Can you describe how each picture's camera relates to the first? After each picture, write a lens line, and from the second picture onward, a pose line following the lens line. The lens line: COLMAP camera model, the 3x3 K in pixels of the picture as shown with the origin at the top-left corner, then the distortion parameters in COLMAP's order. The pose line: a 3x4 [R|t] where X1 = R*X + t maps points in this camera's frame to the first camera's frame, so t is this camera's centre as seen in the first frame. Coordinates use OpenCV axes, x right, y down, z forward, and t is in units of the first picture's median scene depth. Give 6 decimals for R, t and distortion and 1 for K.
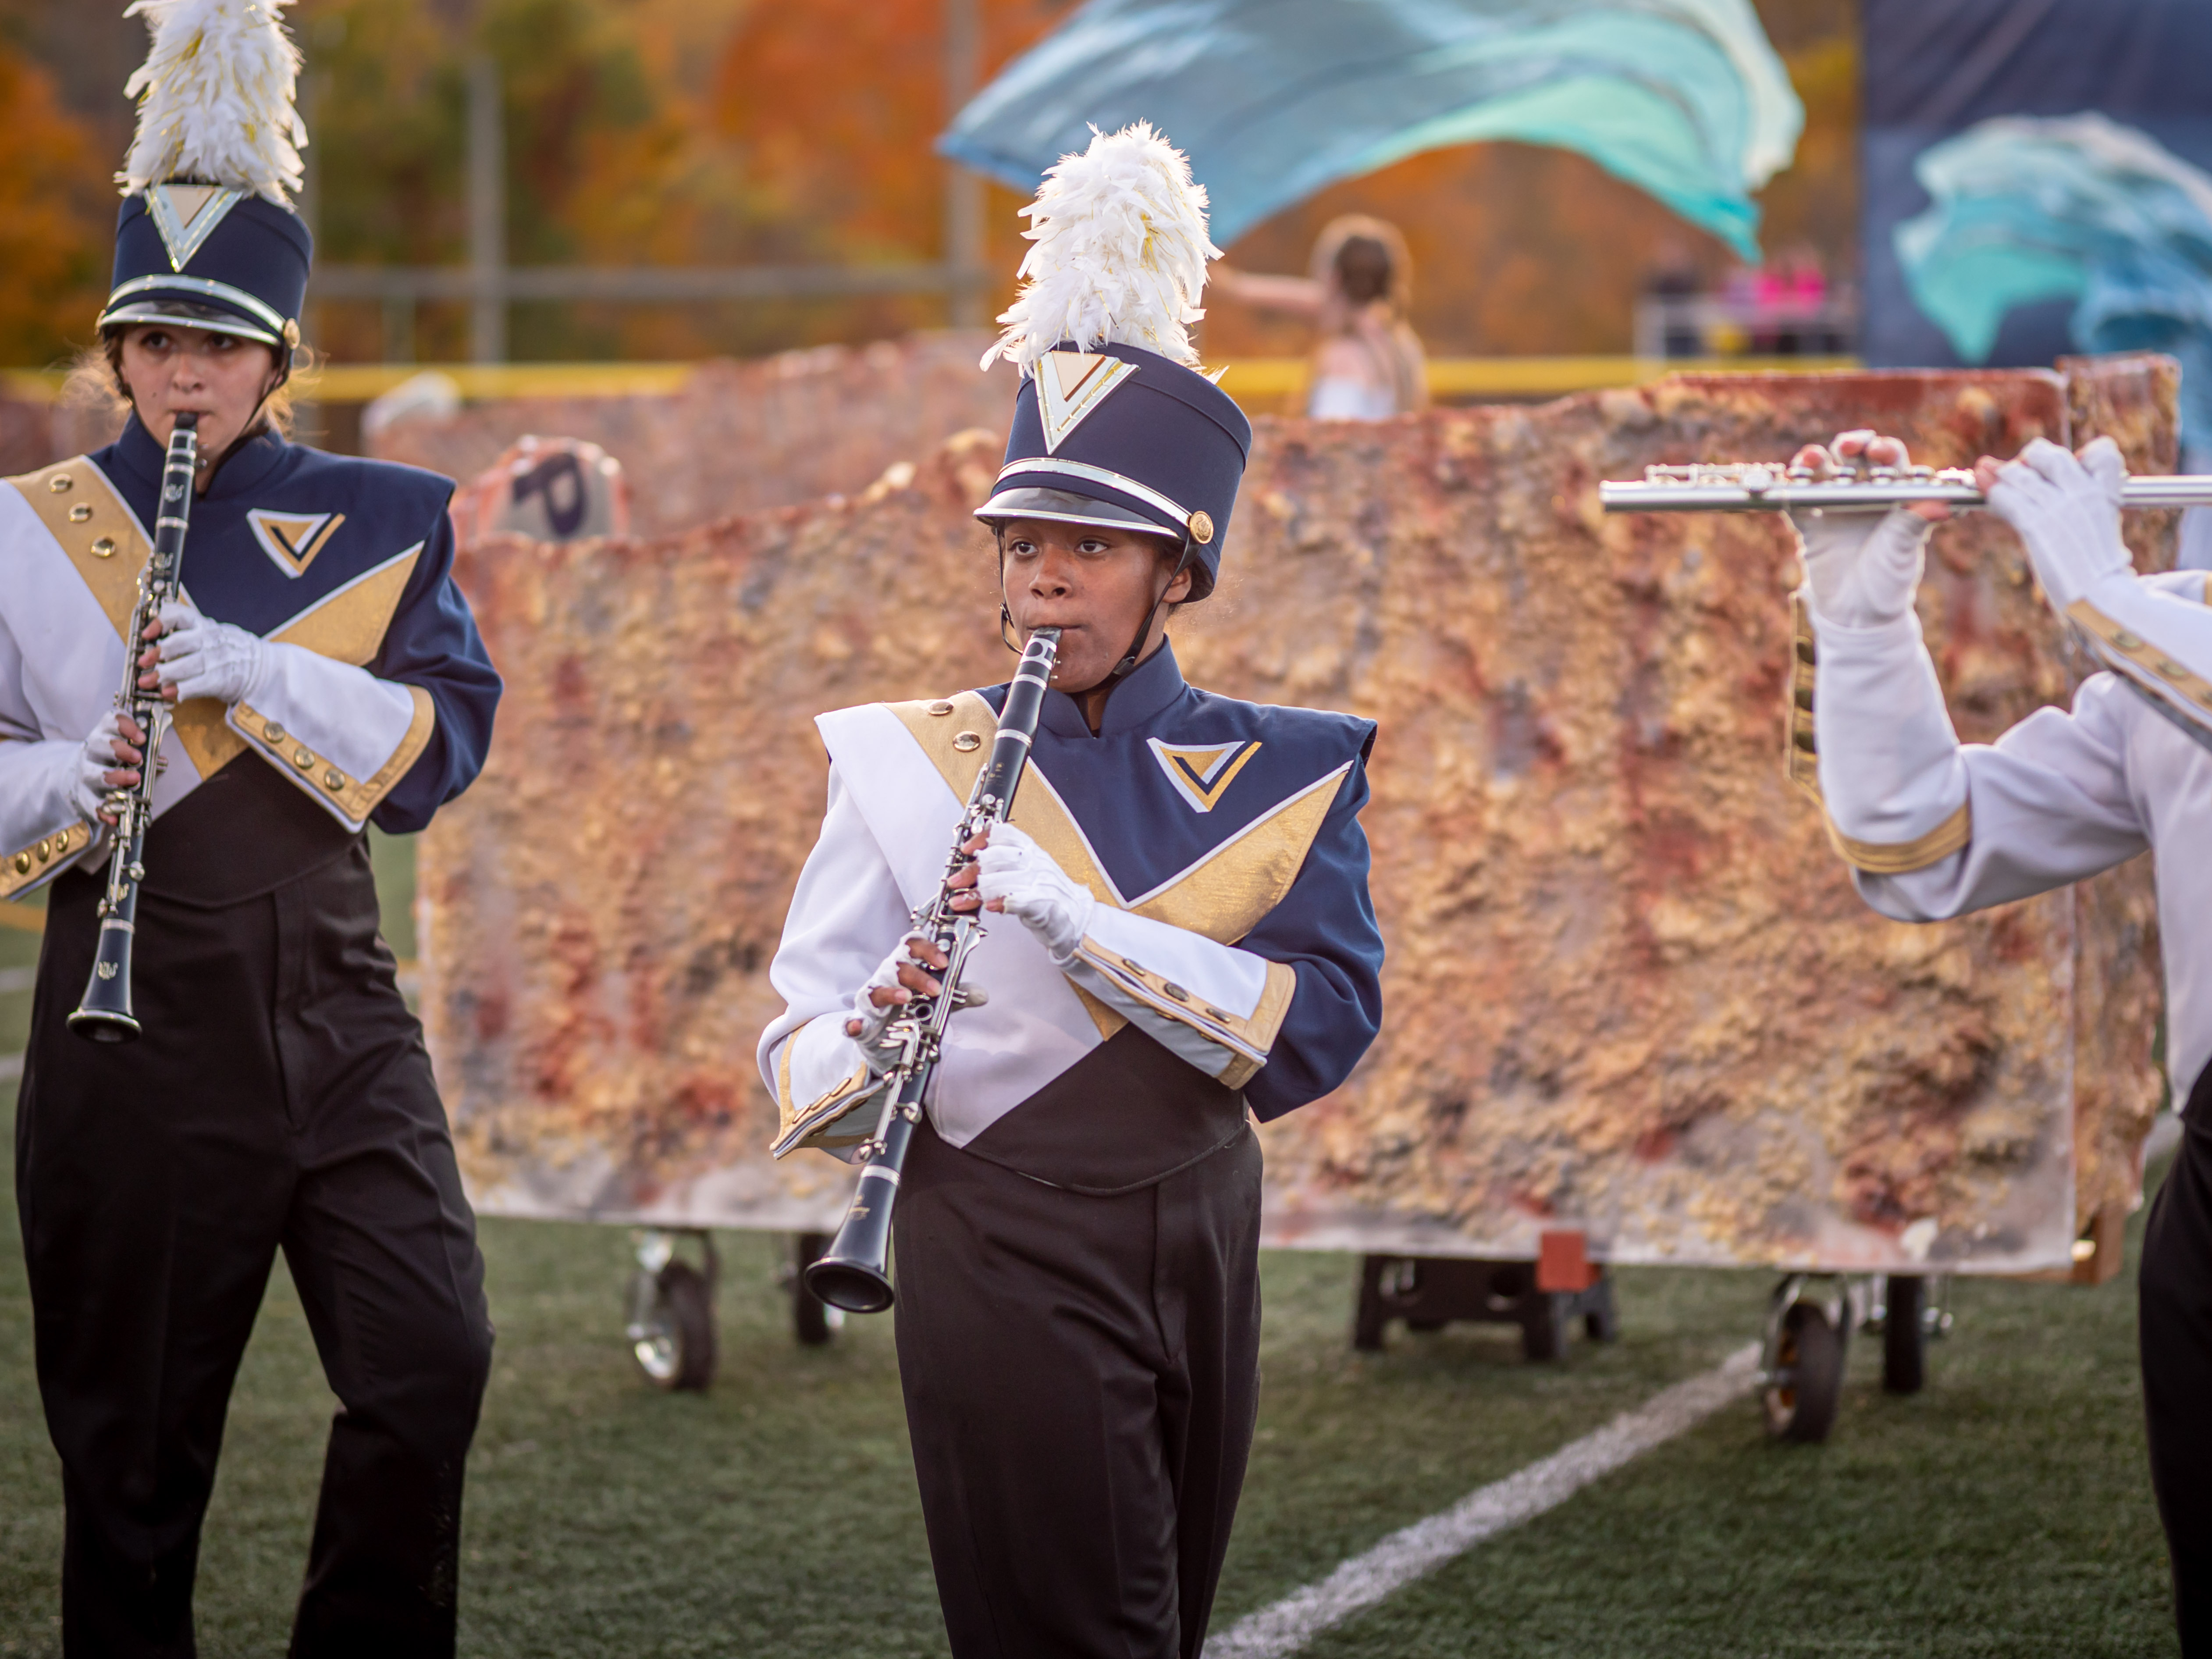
lens RADIAL K [[7279.6, 0, 1106.0], [0, 7279.6, 829.5], [0, 0, 1]] dist [0.046826, 0.120660]
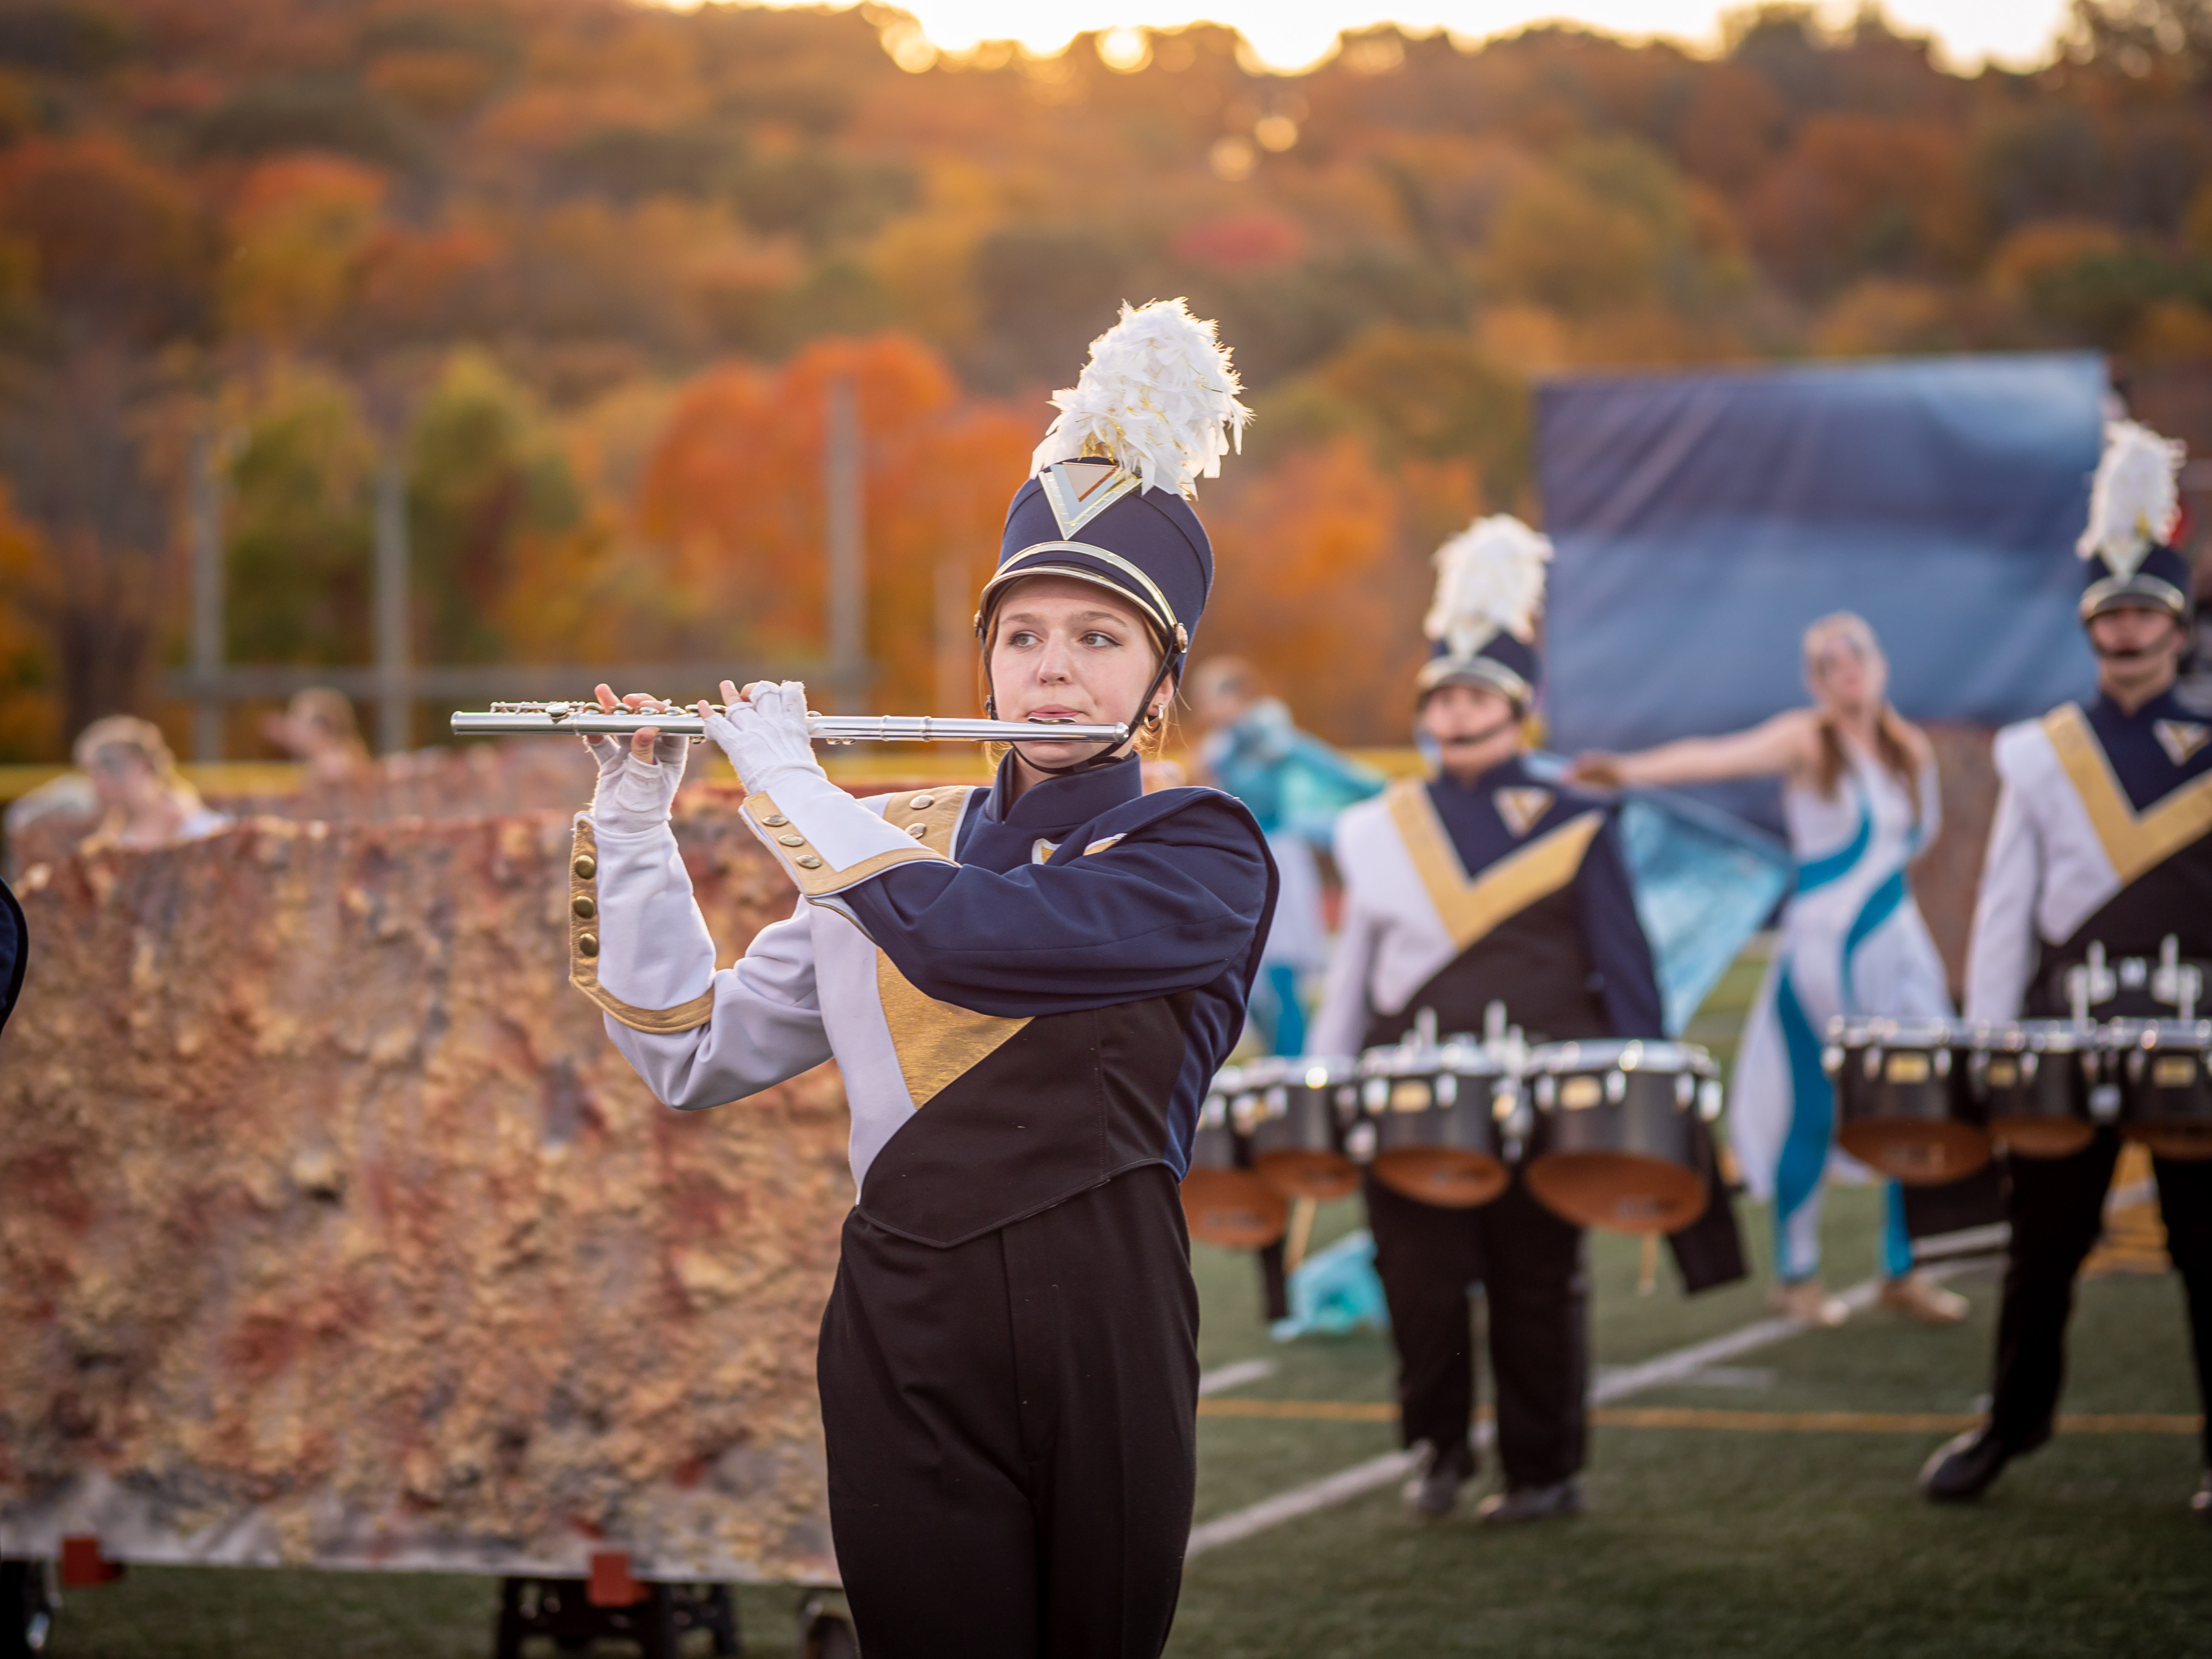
lens RADIAL K [[7156.9, 0, 1106.0], [0, 7156.9, 829.5], [0, 0, 1]] dist [-0.028720, -0.522185]
pose [[0.999980, -0.005105, 0.003695, 0.135155], [0.005295, 0.998550, -0.053570, 0.003923], [-0.003417, 0.053588, 0.998557, -0.098458]]
